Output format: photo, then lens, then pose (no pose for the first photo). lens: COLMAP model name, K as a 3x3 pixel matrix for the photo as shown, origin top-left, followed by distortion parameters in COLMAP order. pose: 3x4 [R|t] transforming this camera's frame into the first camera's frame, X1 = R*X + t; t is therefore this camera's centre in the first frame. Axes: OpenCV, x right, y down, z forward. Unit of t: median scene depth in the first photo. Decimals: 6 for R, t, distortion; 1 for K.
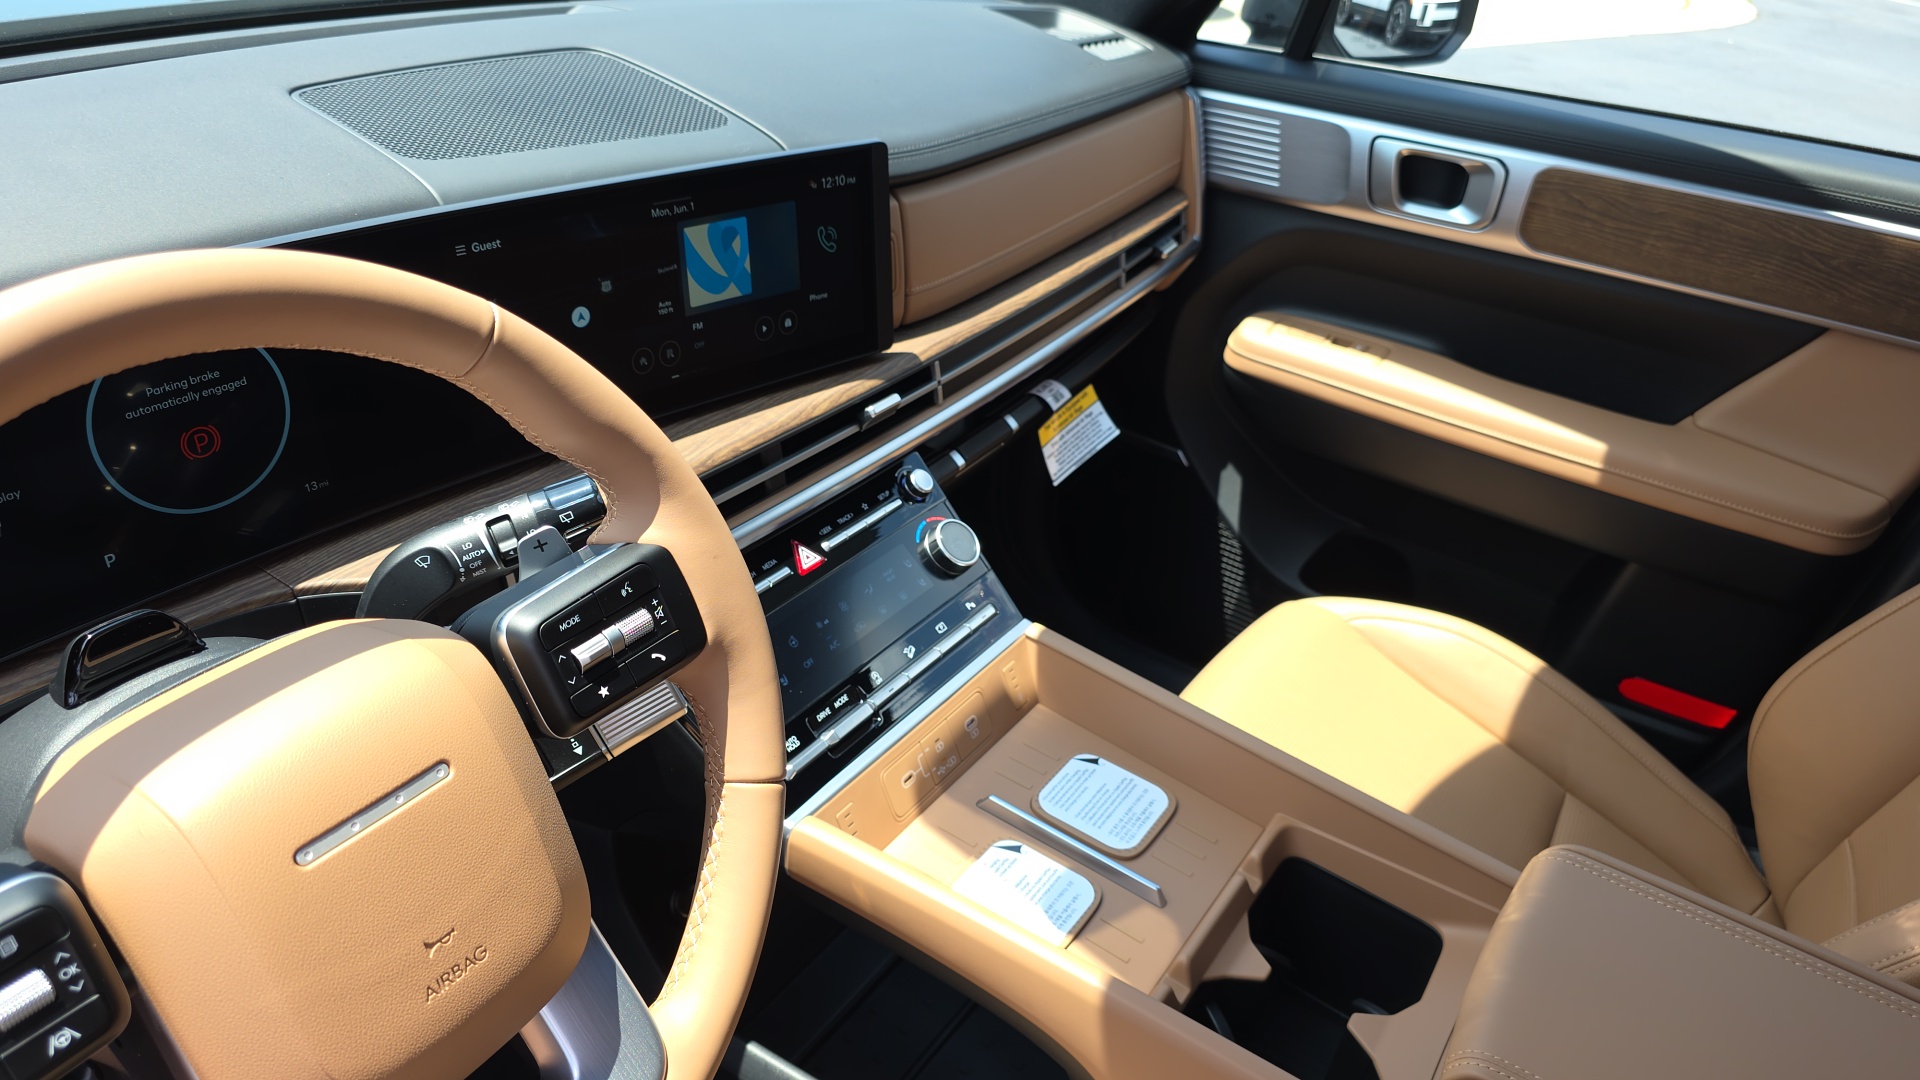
lens RADIAL K [[1296.4, 0, 933.1], [0, 1296.4, 566.3], [0, 0, 1]] dist [0.054543, -0.051075]
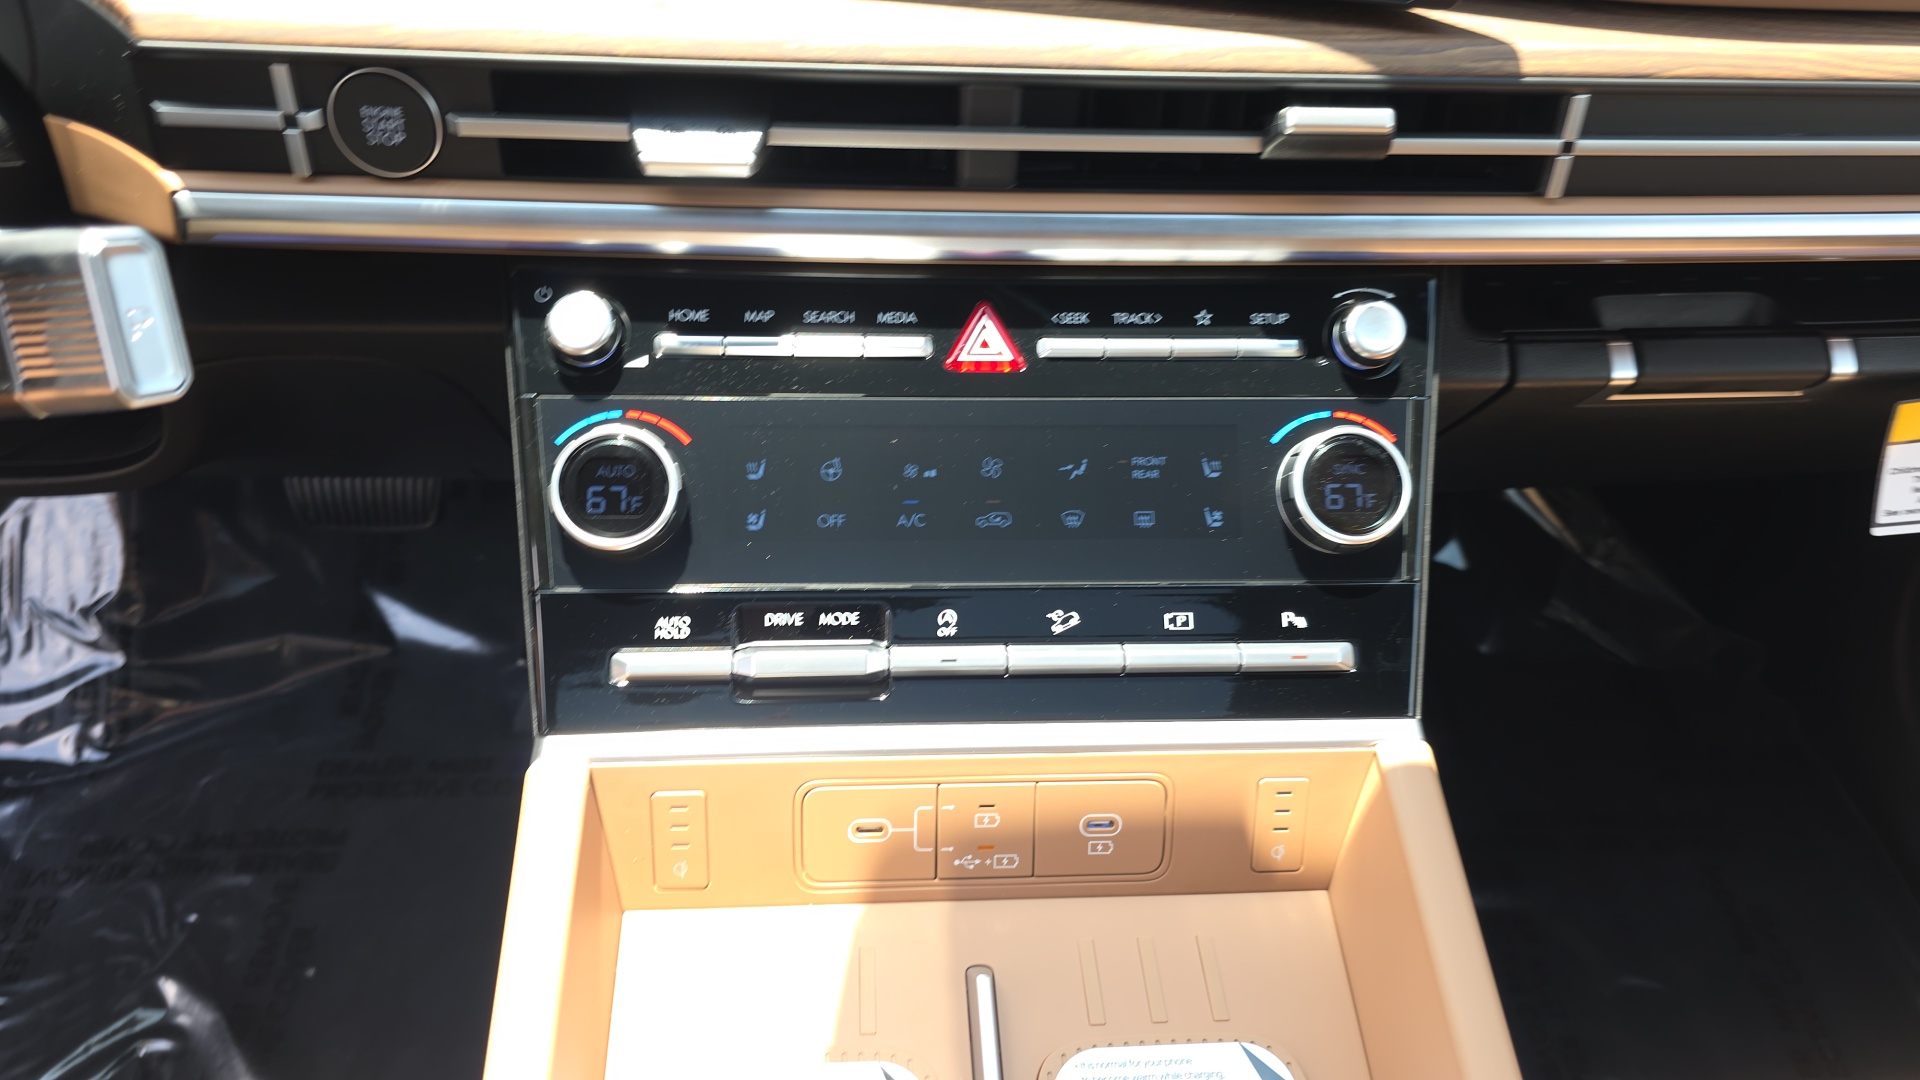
lens RADIAL K [[1296.4, 0, 961.6], [0, 1296.4, 545.3], [0, 0, 1]] dist [0.054543, -0.051075]
pose [[0.618921, 0.506710, -0.600152, 0.215174], [-0.419170, 0.859262, 0.293198, -0.075840], [0.664254, 0.070099, 0.744213, 0.583305]]
